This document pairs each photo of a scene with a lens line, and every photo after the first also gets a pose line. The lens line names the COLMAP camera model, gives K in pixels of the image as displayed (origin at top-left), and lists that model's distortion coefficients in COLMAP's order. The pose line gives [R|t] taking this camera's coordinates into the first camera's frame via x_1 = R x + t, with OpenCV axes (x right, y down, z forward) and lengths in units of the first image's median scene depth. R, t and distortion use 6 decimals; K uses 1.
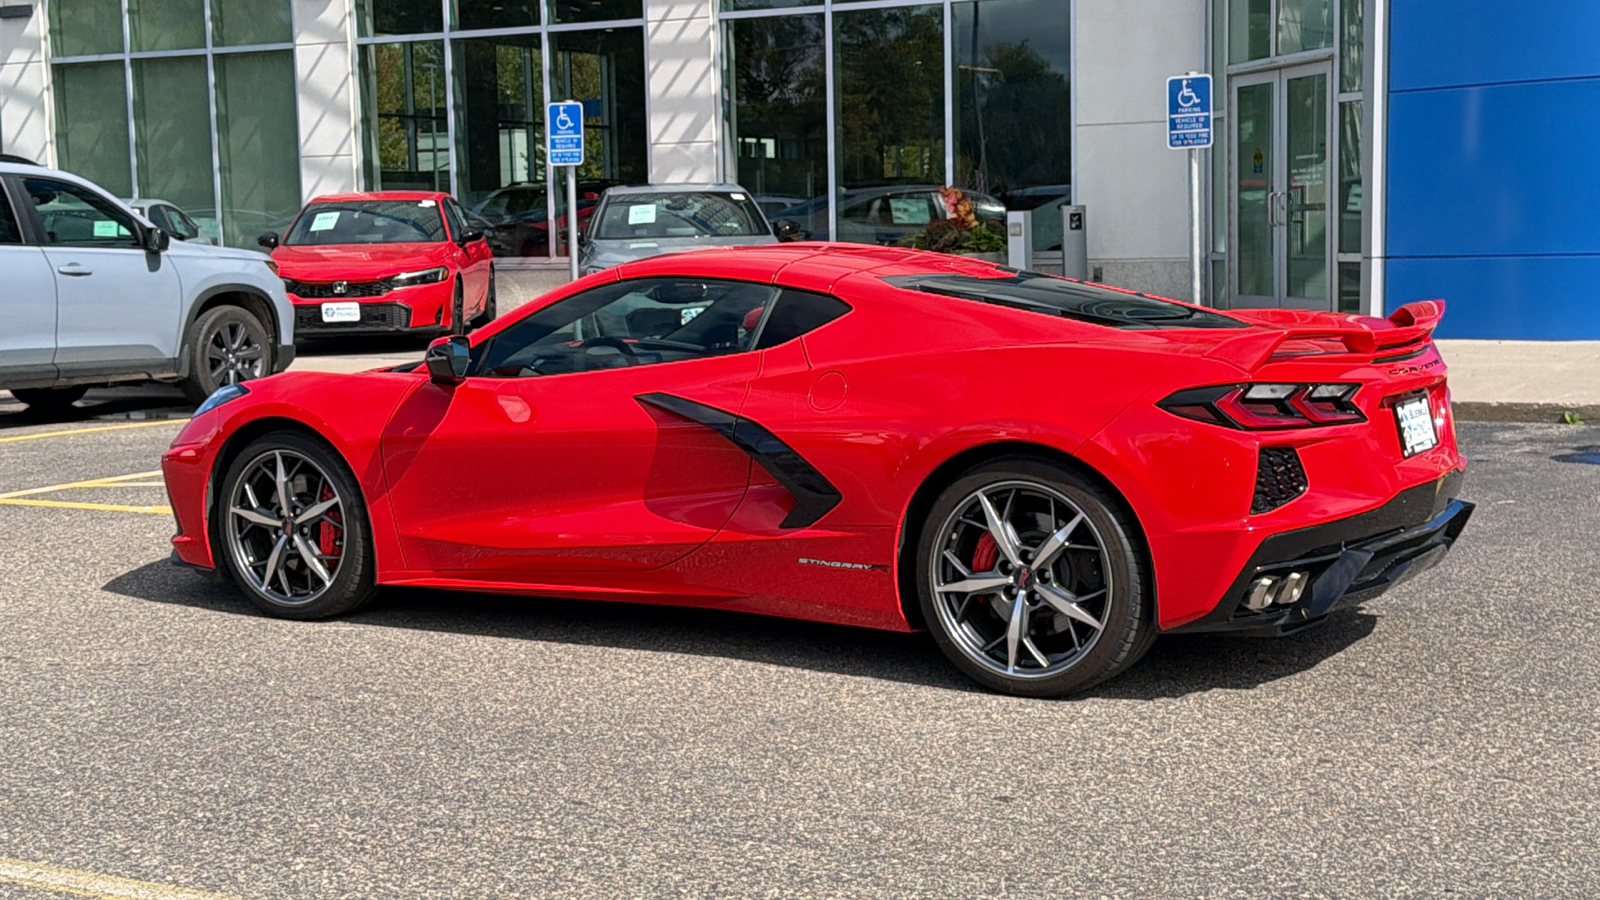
lens RADIAL K [[2356.5, 0, 841.4], [0, 2356.5, 378.4], [0, 0, 1]] dist [0.170658, -0.027282]
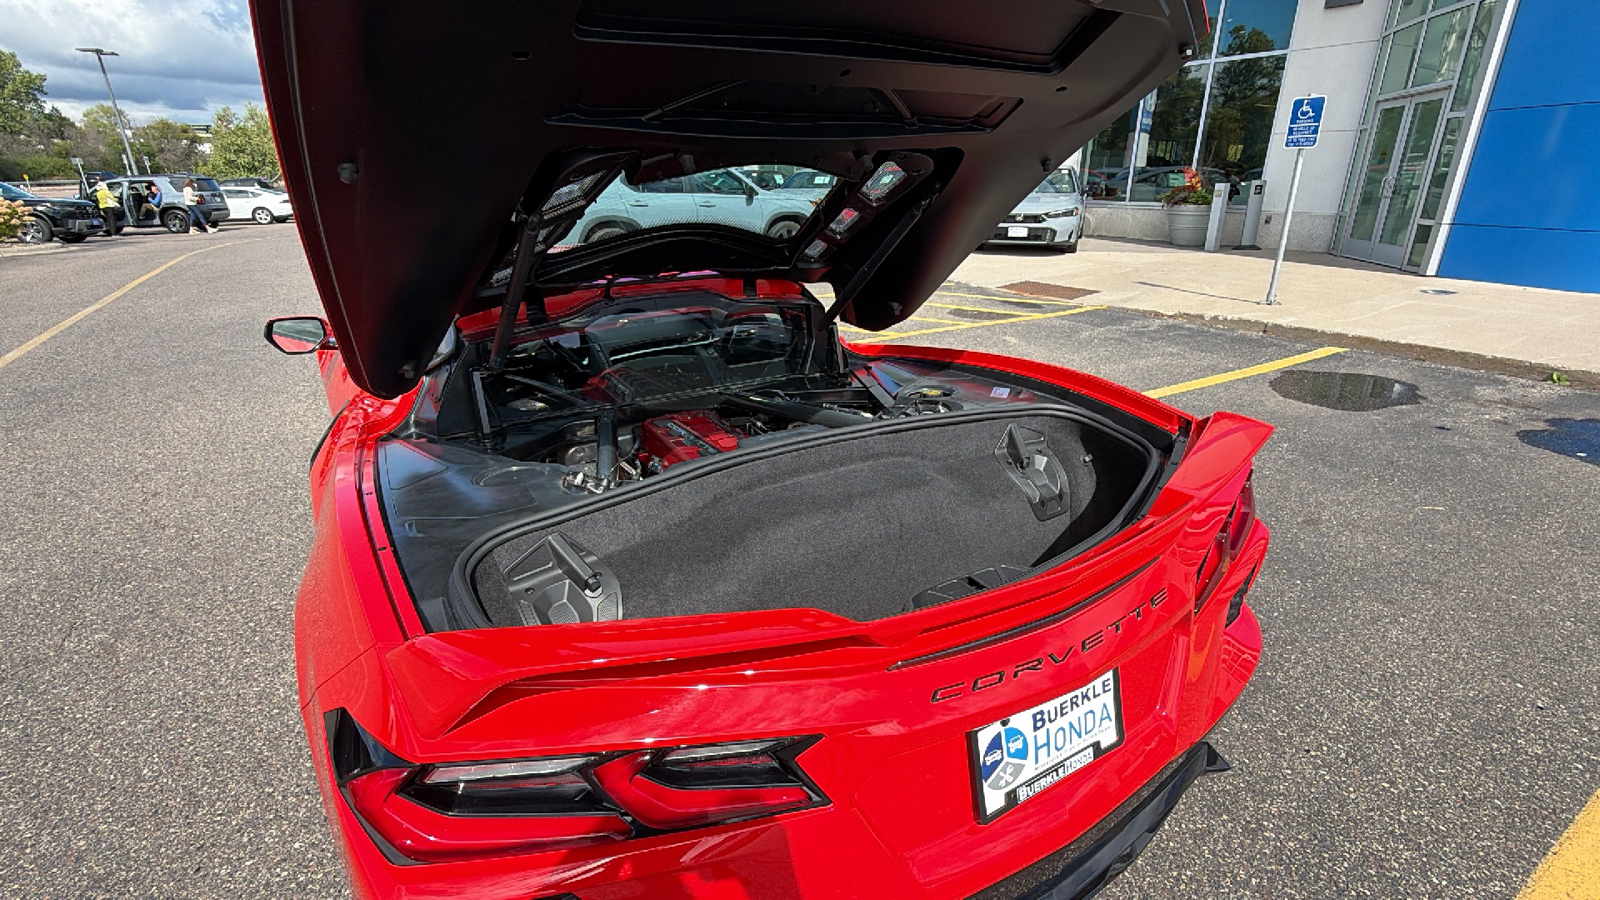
lens RADIAL K [[747.1, 0, 800.0], [0, 747.1, 450.0], [0, 0, 1]] dist [-0.000319, -0.000395]
pose [[0.873602, 0.189448, -0.448251, 0.140222], [-0.052497, 0.952425, 0.300219, -0.047489], [0.483801, -0.238740, 0.841986, 0.469804]]
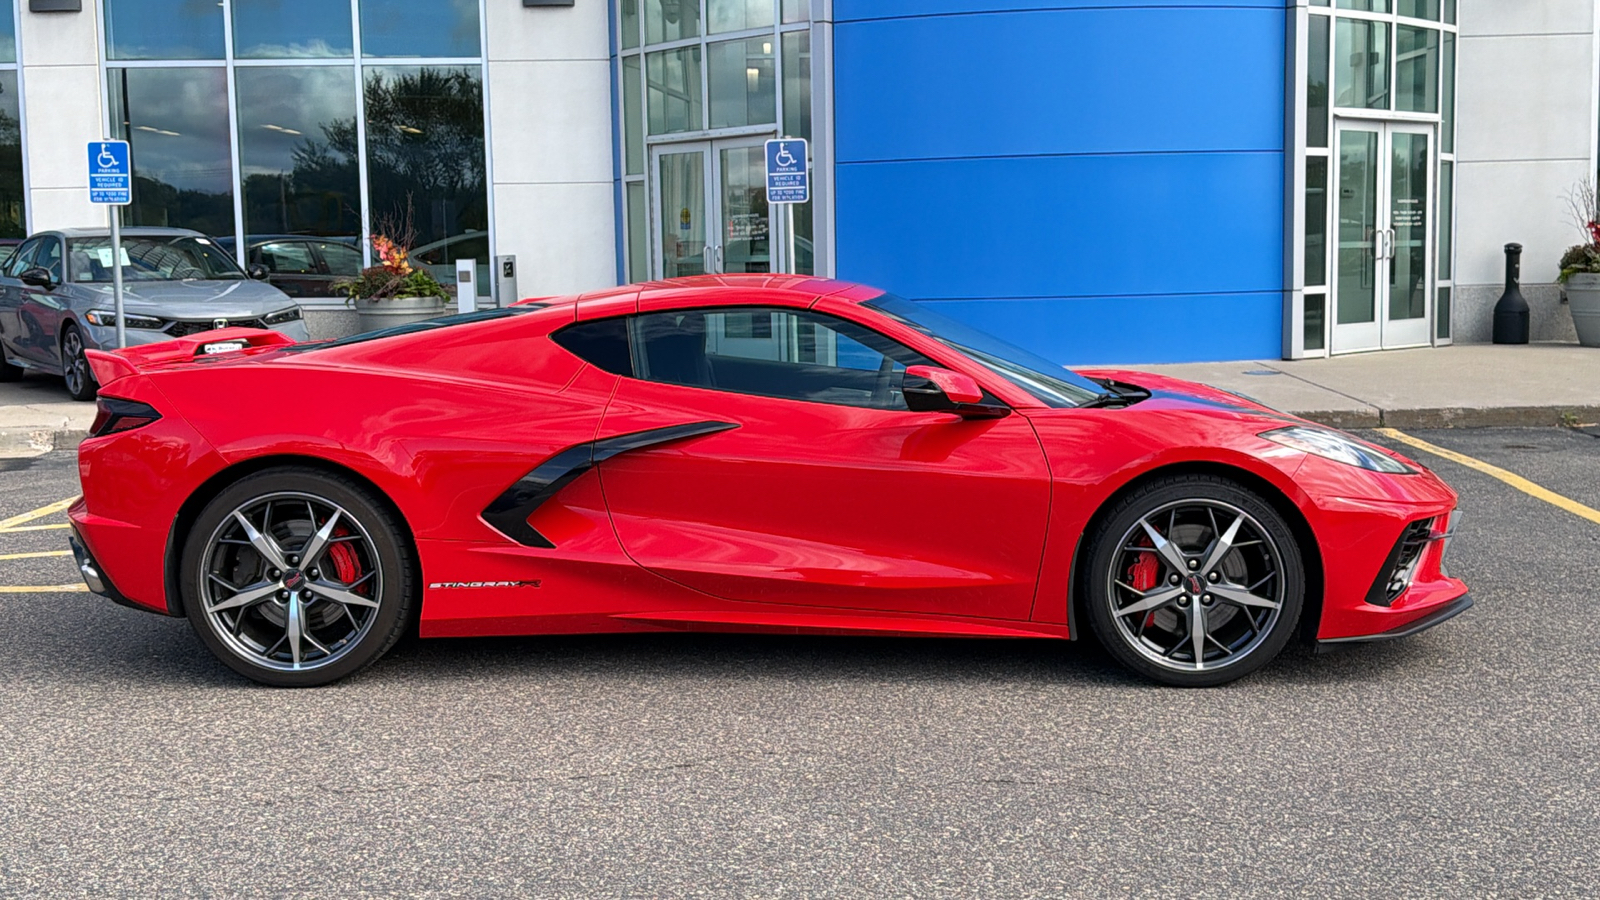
lens RADIAL K [[1885.3, 0, 816.4], [0, 1885.3, 441.3], [0, 0, 1]] dist [0.177630, -0.312394]
pose [[0.878817, -0.038296, 0.475620, -0.328506], [0.029538, 0.999229, 0.025876, -0.006593], [-0.476244, -0.008692, 0.879270, 0.225938]]
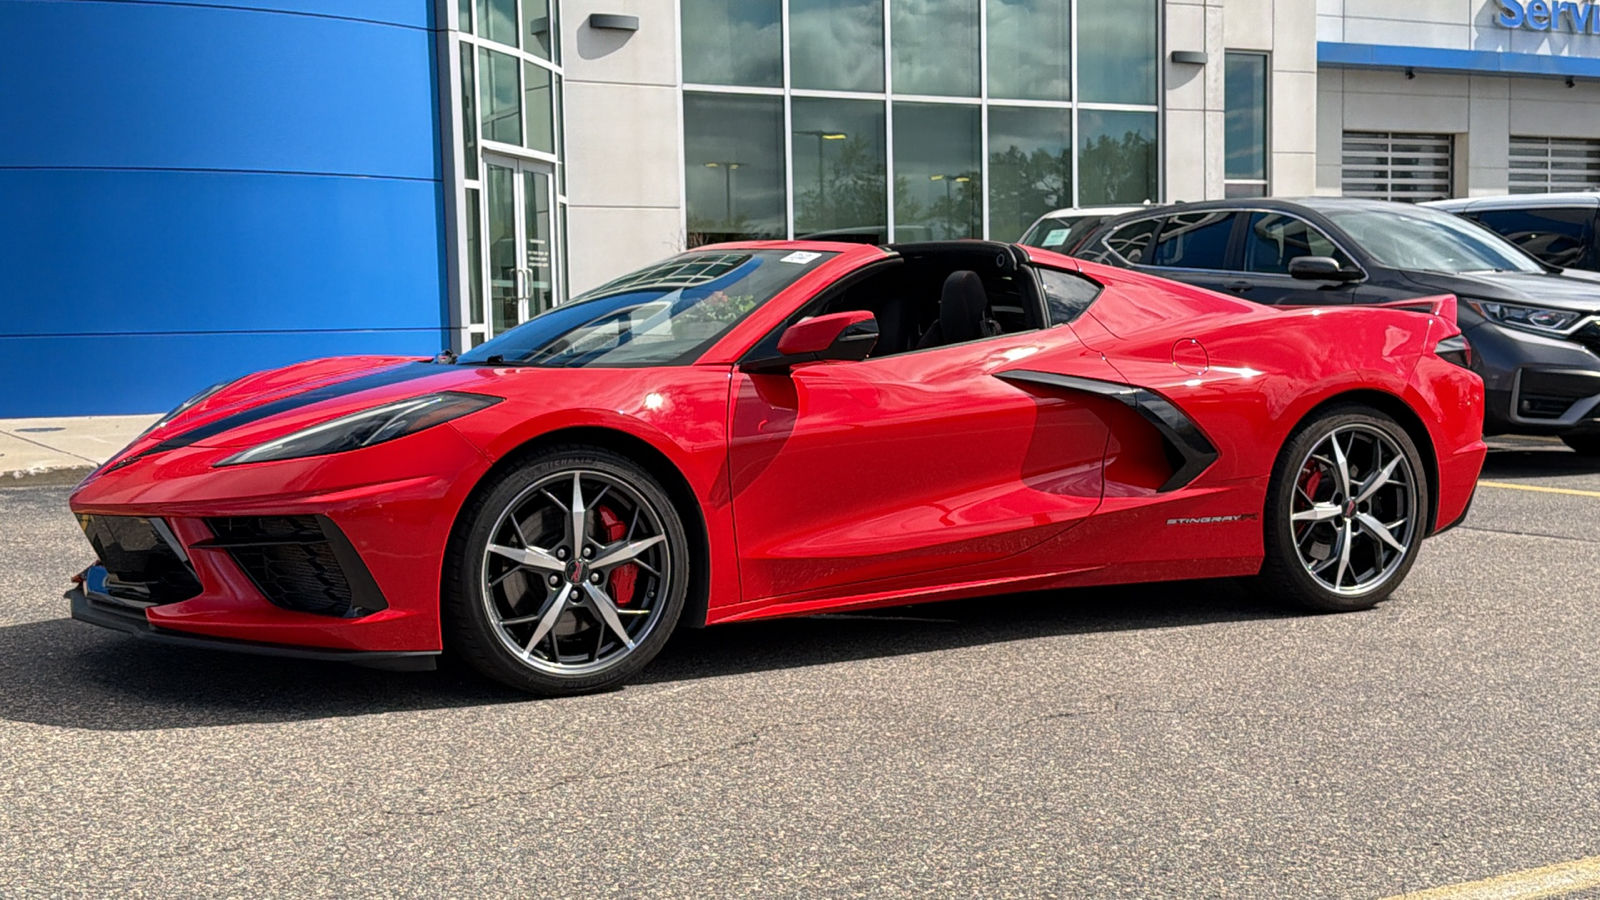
lens RADIAL K [[2029.1, 0, 831.3], [0, 2029.1, 458.9], [0, 0, 1]] dist [0.182047, -0.353481]
pose [[0.467508, -0.047283, 0.882724, -0.482334], [0.069117, 0.997467, 0.016823, 0.013268], [-0.881283, 0.053147, 0.469591, 0.392167]]
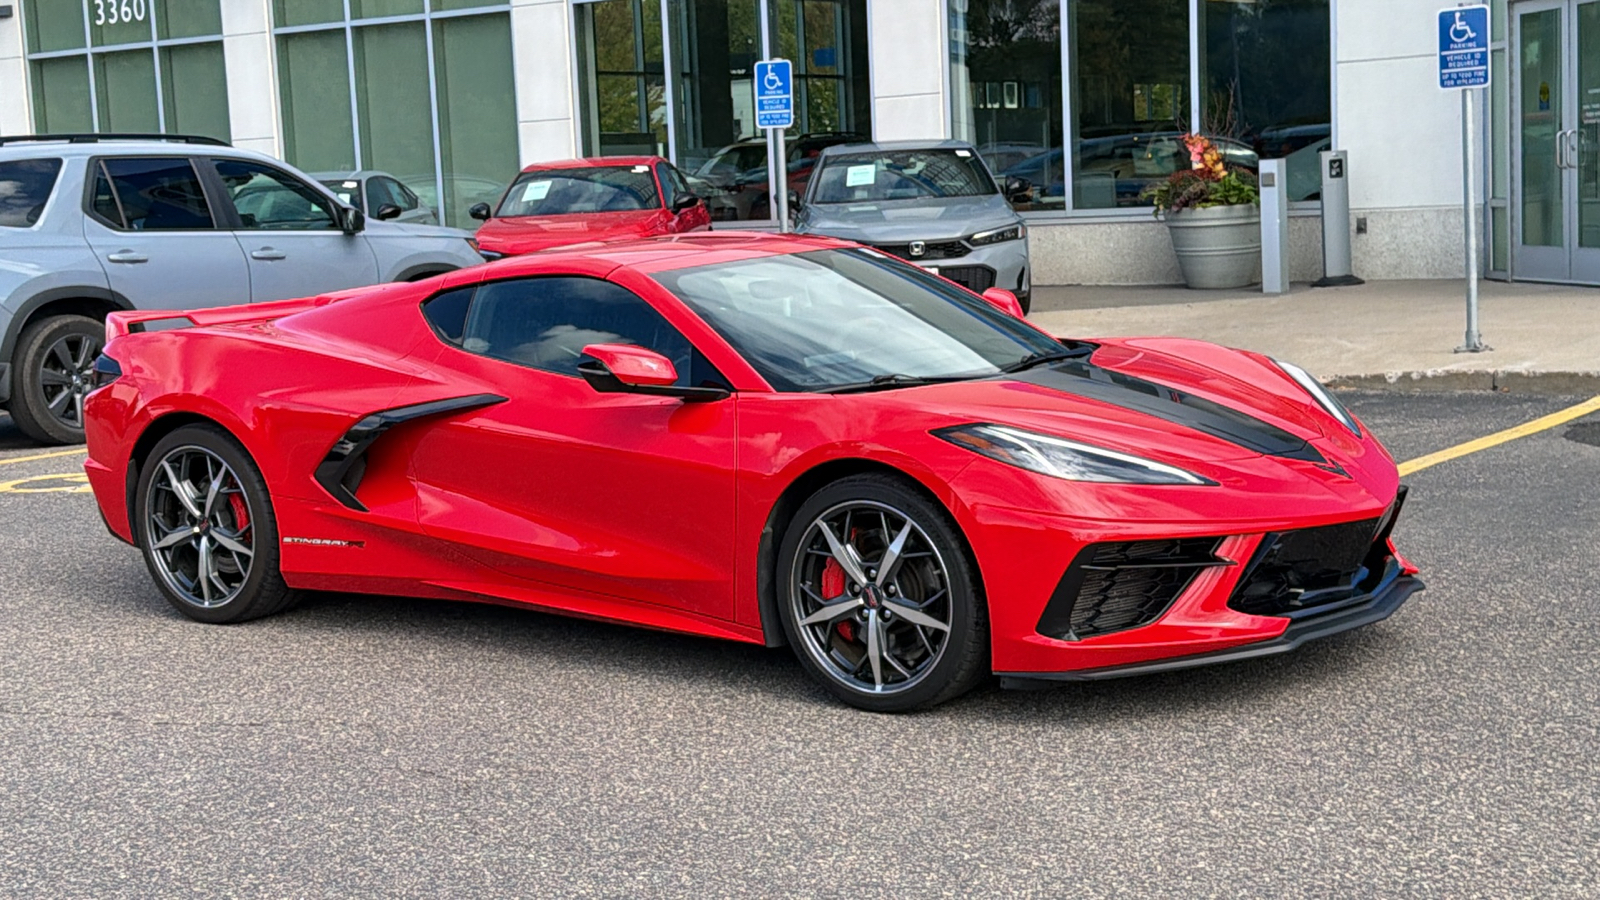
lens RADIAL K [[2361.8, 0, 794.5], [0, 2361.8, 415.0], [0, 0, 1]] dist [0.225738, -0.515649]
pose [[0.991643, -0.011010, -0.128541, 0.014806], [0.016073, 0.999132, 0.038418, -0.016112], [0.128006, -0.040163, 0.990960, 0.082906]]
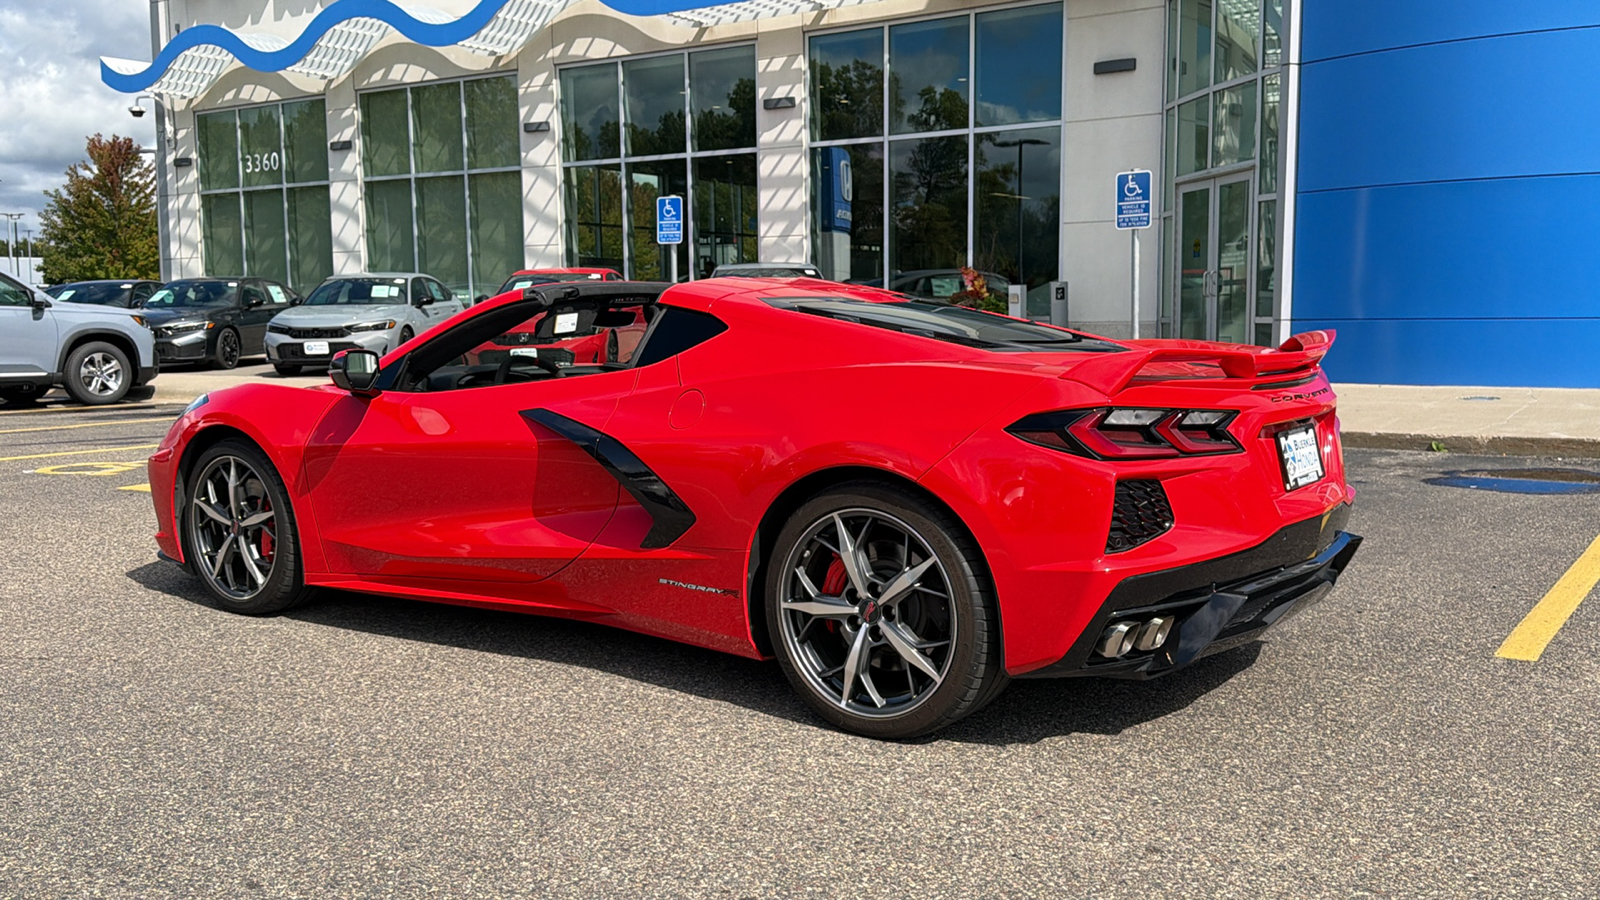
lens RADIAL K [[1506.6, 0, 844.0], [0, 1506.6, 455.4], [0, 0, 1]] dist [0.102088, -0.188840]
pose [[0.997753, 0.019312, -0.064149, 0.053823], [-0.017343, 0.999365, 0.031113, 0.001971], [0.064709, -0.029930, 0.997455, 0.208264]]
